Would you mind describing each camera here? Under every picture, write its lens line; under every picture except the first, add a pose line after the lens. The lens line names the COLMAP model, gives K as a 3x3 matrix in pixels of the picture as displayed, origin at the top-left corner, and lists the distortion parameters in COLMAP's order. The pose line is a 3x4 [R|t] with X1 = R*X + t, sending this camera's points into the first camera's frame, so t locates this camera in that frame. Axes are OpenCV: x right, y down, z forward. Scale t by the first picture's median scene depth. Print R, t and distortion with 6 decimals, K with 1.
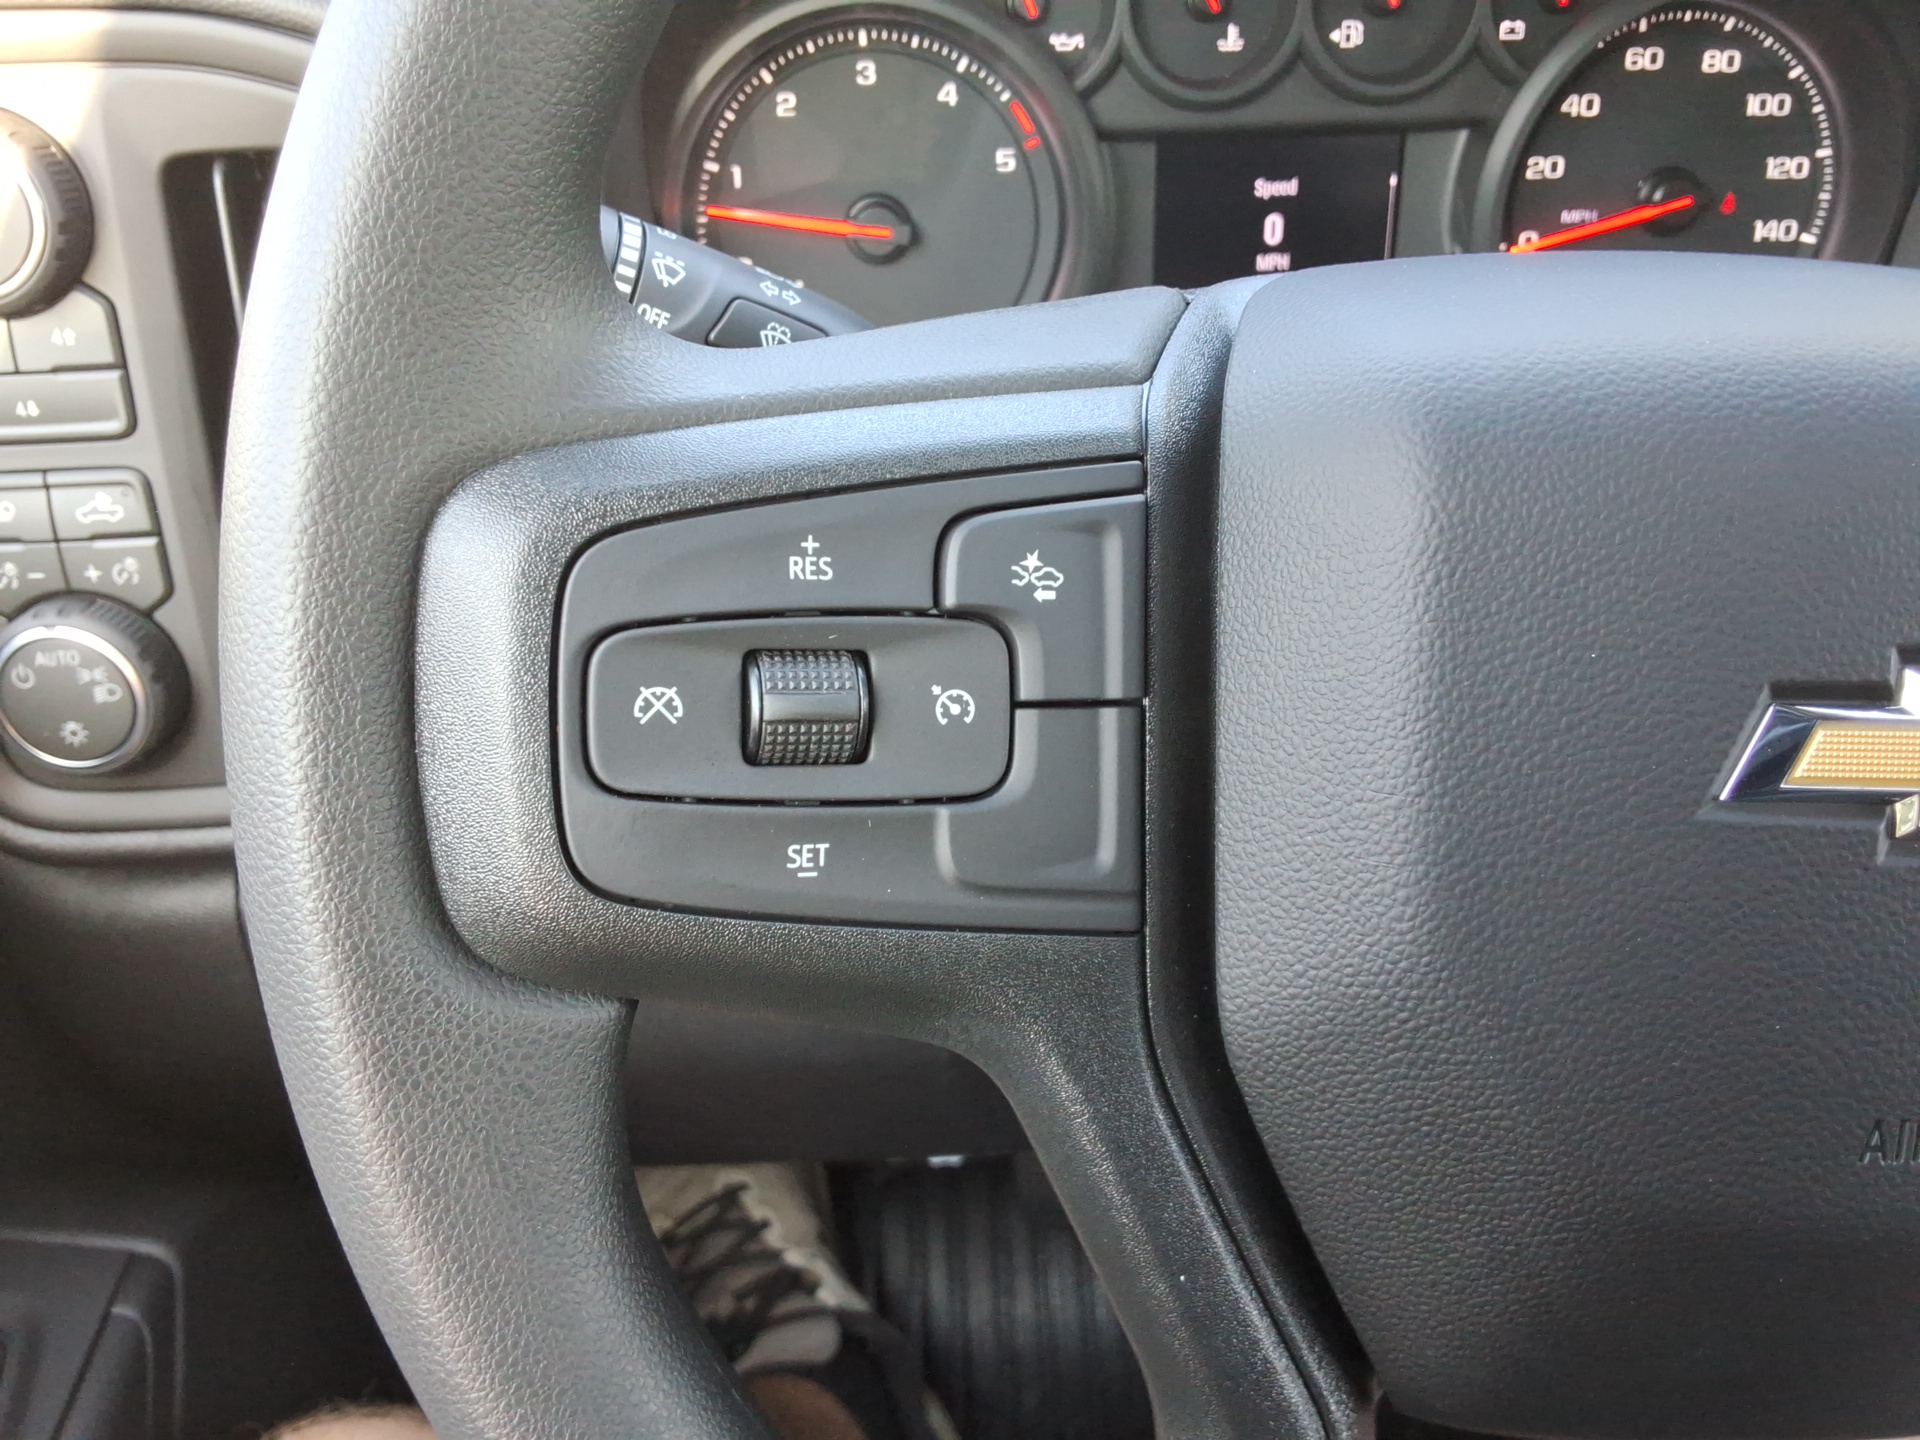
lens RADIAL K [[1536.8, 0, 975.1], [0, 1536.8, 729.0], [0, 0, 1]] dist [0.096832, -0.150213]
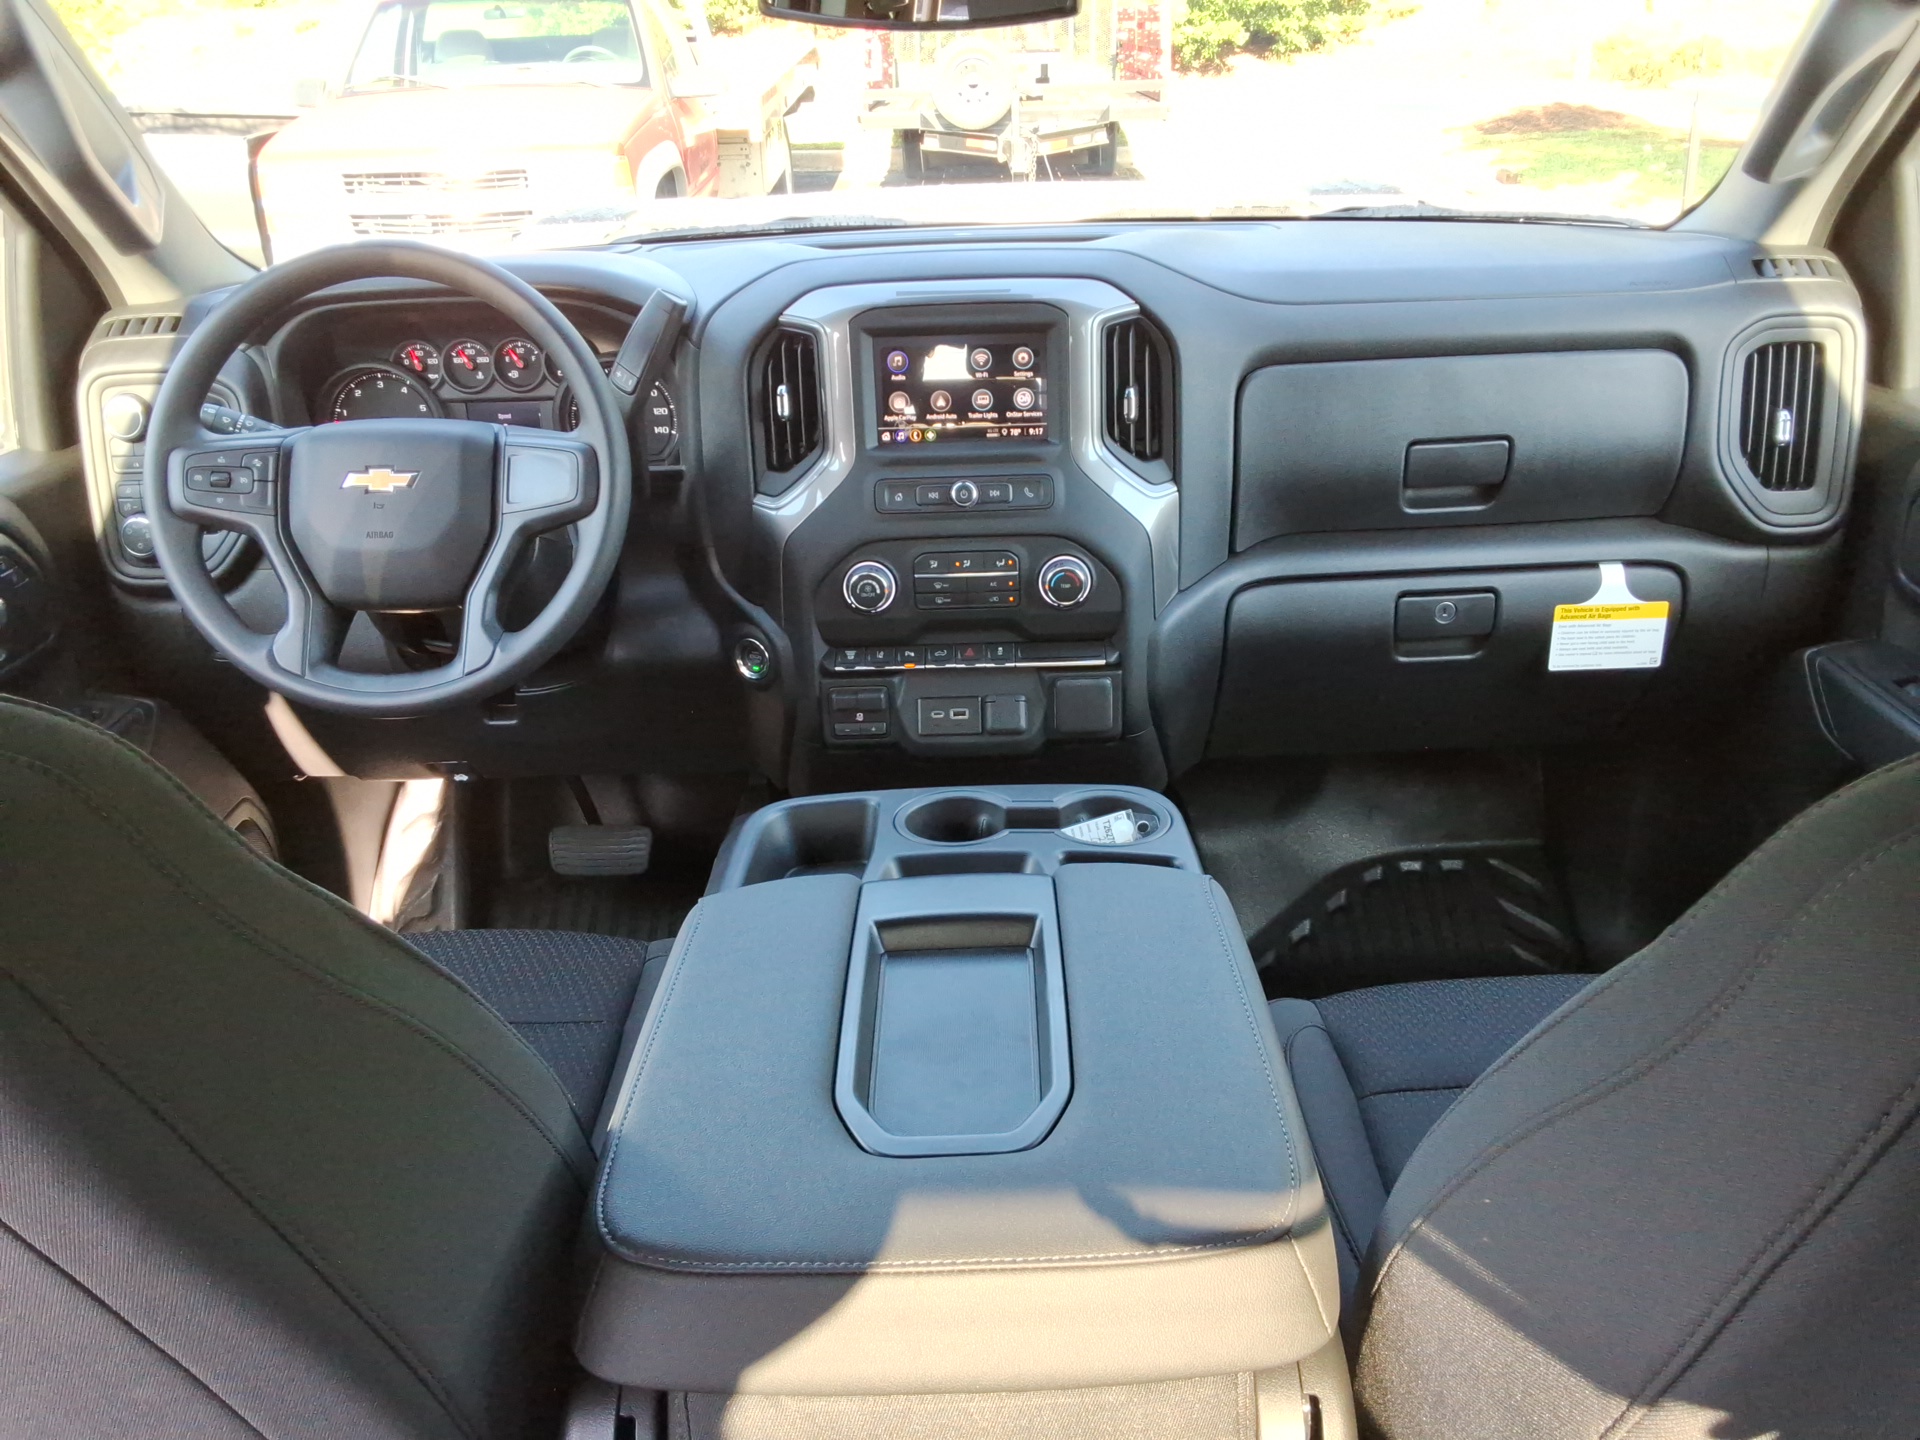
lens RADIAL K [[1536.8, 0, 1021.0], [0, 1536.8, 731.1], [0, 0, 1]] dist [0.096832, -0.150213]
pose [[0.997179, 0.011020, -0.074253, 1.652564], [-0.021982, 0.988672, -0.148473, 0.850164], [0.071776, 0.149686, 0.986125, -2.266613]]
